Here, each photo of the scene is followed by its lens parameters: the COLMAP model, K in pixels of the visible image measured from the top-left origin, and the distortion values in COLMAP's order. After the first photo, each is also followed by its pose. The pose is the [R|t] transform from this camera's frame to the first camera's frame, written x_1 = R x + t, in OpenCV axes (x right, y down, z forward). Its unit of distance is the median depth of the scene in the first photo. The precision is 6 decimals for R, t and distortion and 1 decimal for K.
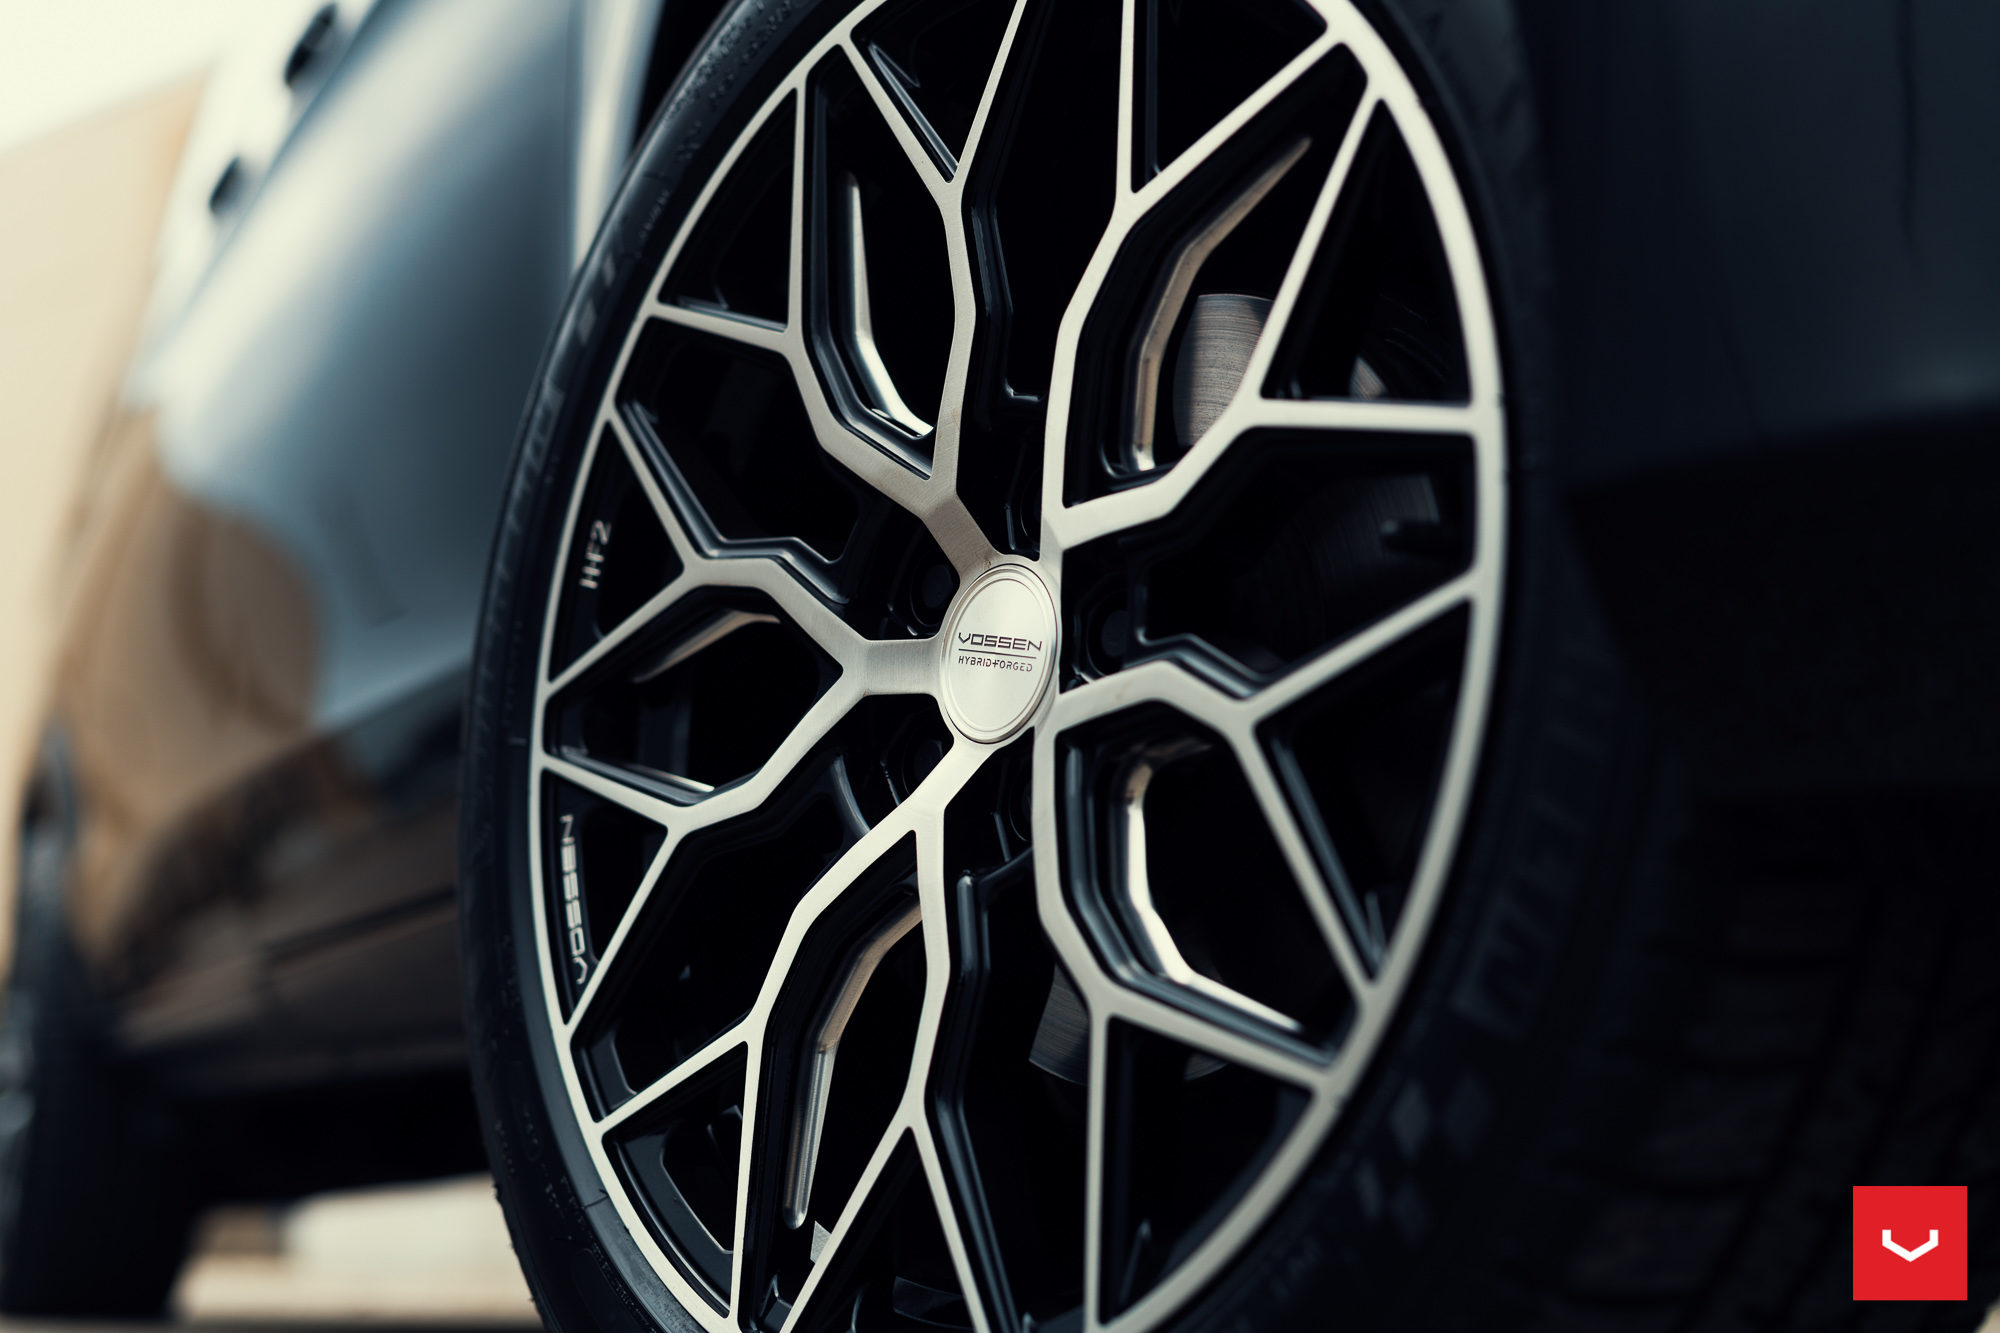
lens RADIAL K [[2827.4, 0, 1000.0], [0, 2827.4, 666.5], [0, 0, 1]] dist [0.028941, 0.034568]
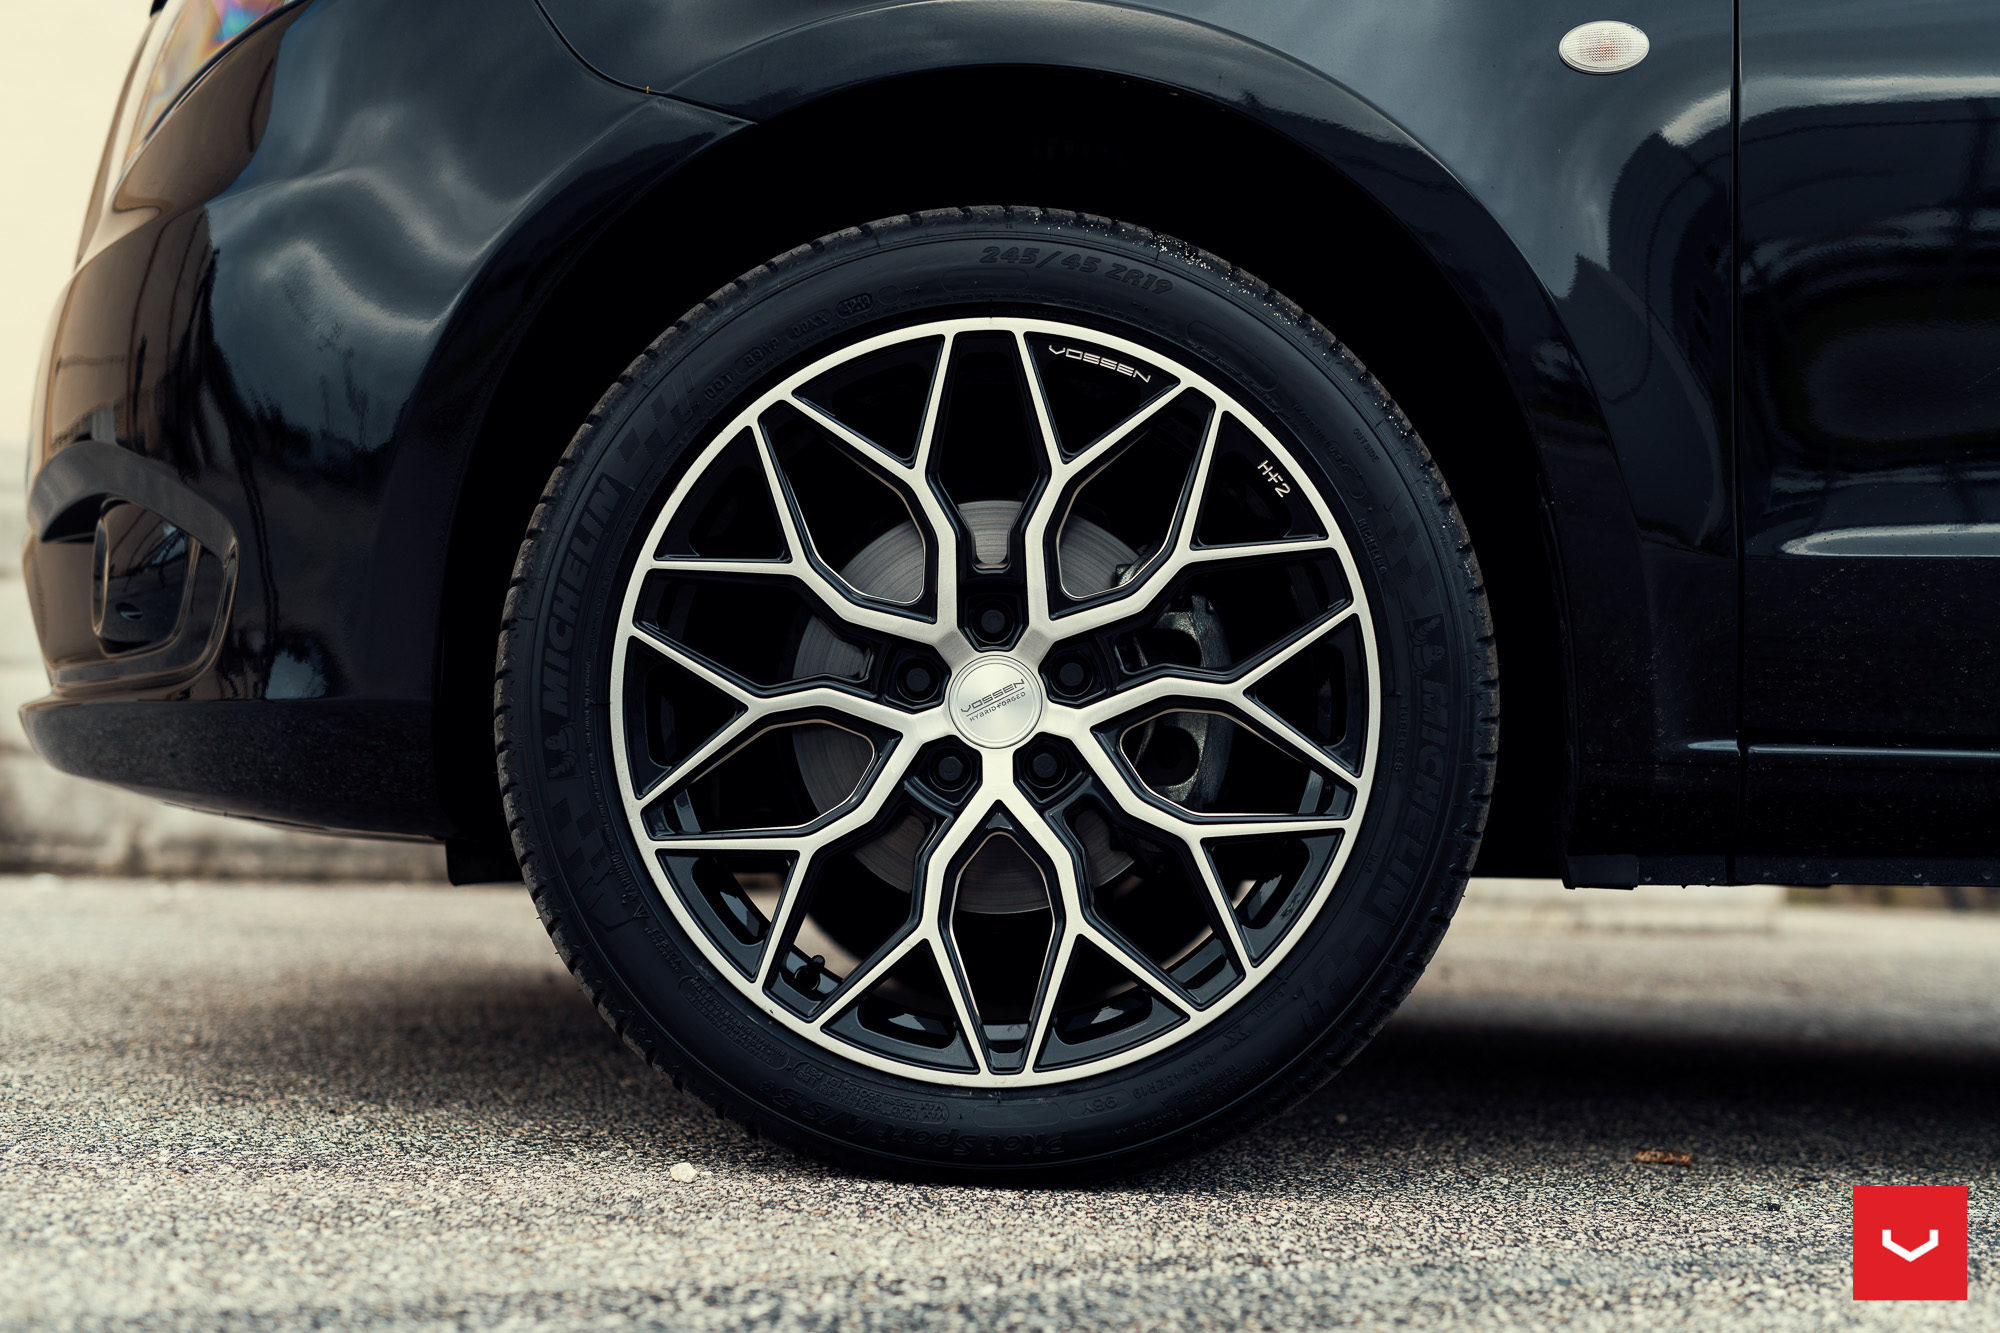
lens RADIAL K [[2827.4, 0, 1000.0], [0, 2827.4, 666.5], [0, 0, 1]] dist [0.028941, 0.034568]
pose [[0.597708, -0.229151, 0.768267, -1.493957], [0.198816, 0.970714, 0.134857, -0.291105], [-0.776670, 0.072139, 0.625763, -0.223919]]
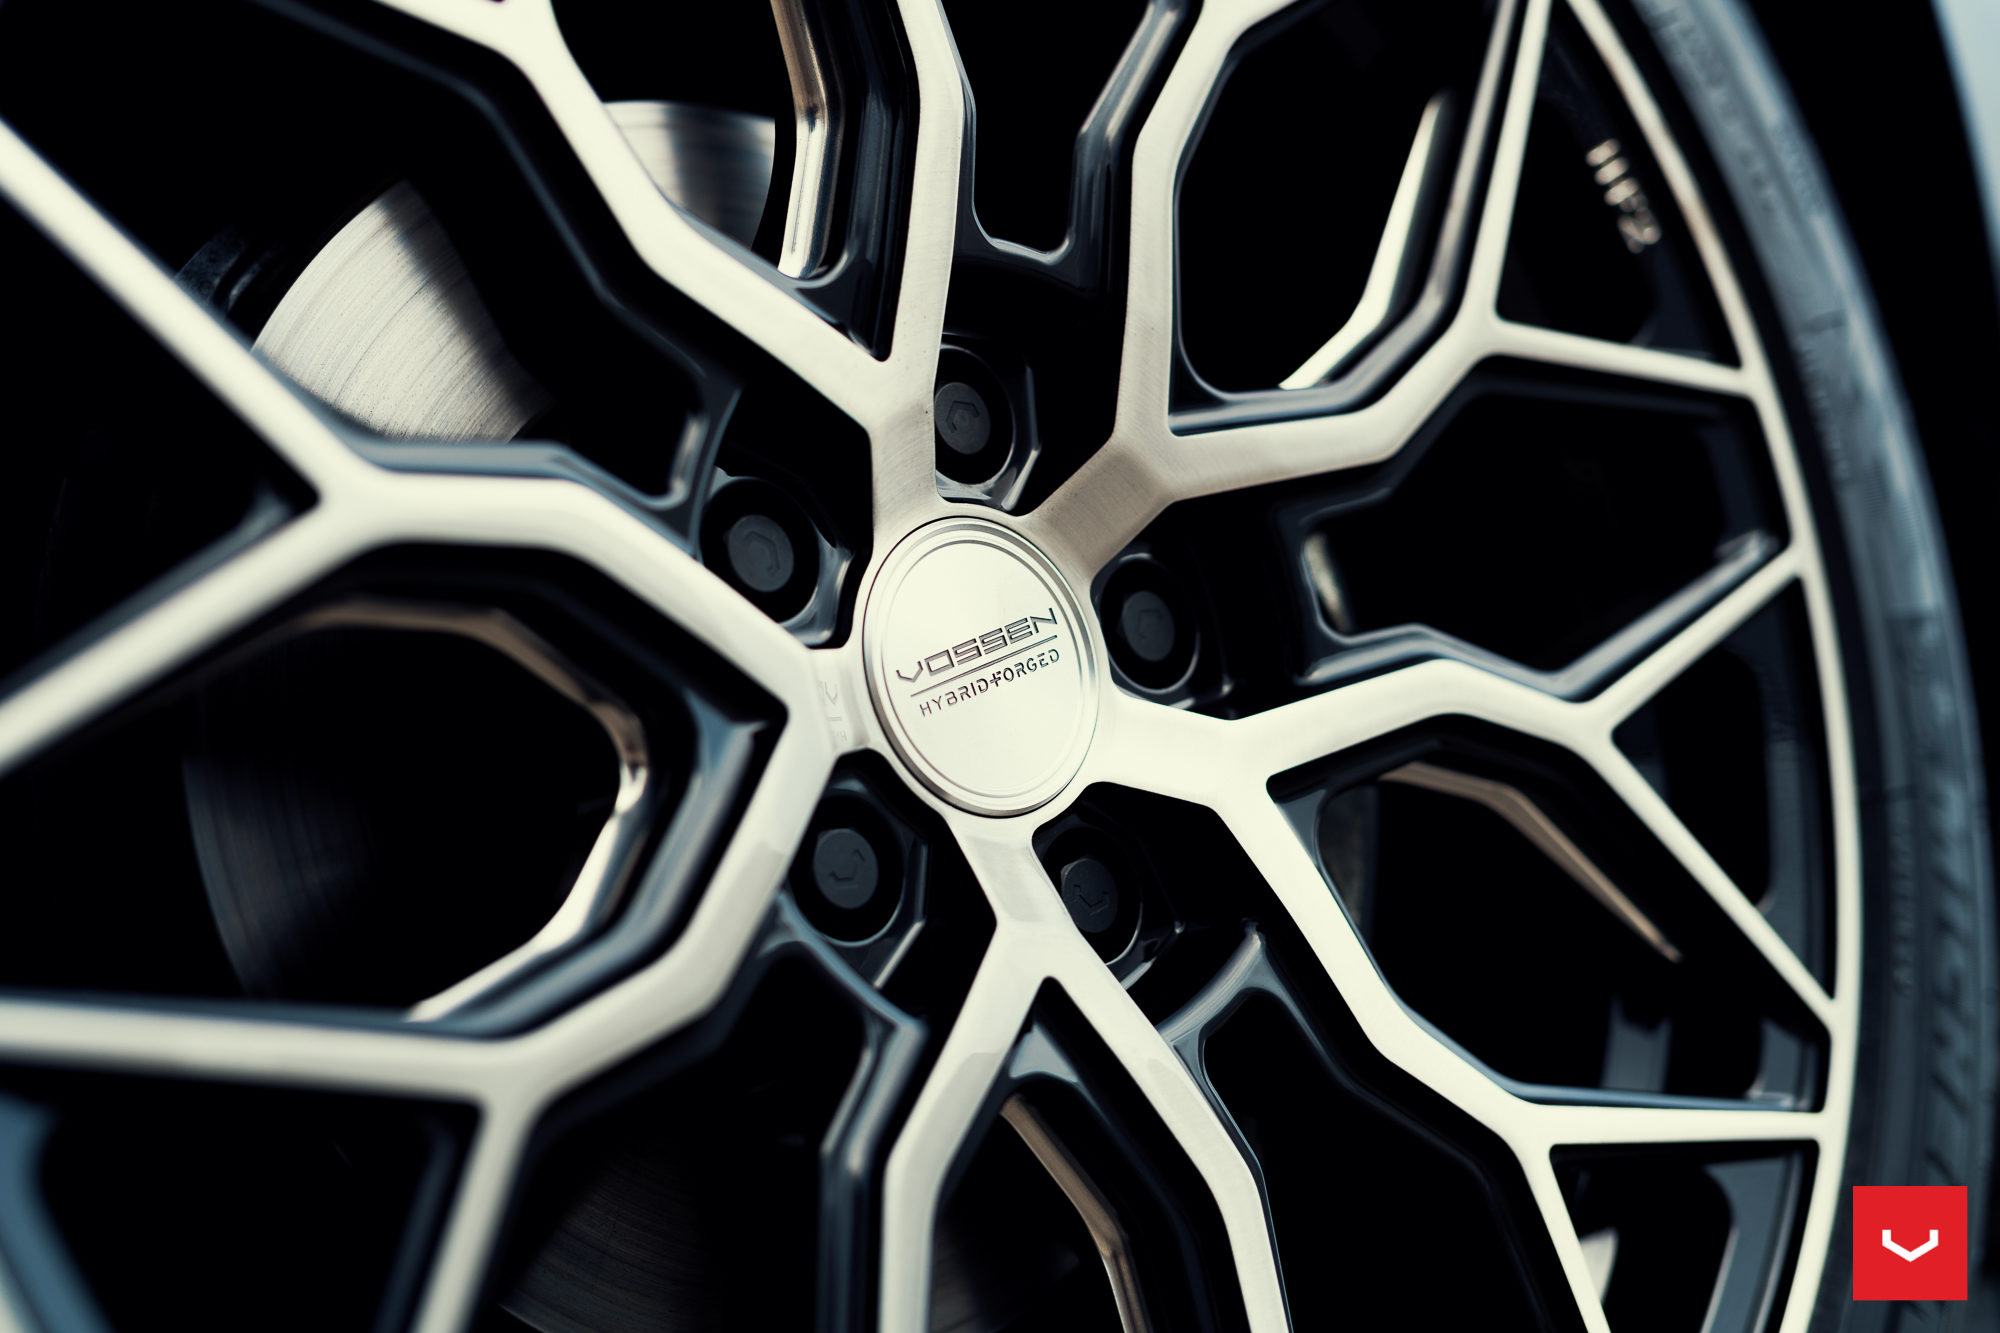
lens RADIAL K [[2827.4, 0, 1000.0], [0, 2827.4, 666.5], [0, 0, 1]] dist [0.028941, 0.034568]
pose [[-0.038881, -0.016179, 0.999113, -0.594806], [0.032326, 0.999325, 0.017441, -0.014773], [-0.998721, 0.032975, -0.038331, 1.022448]]
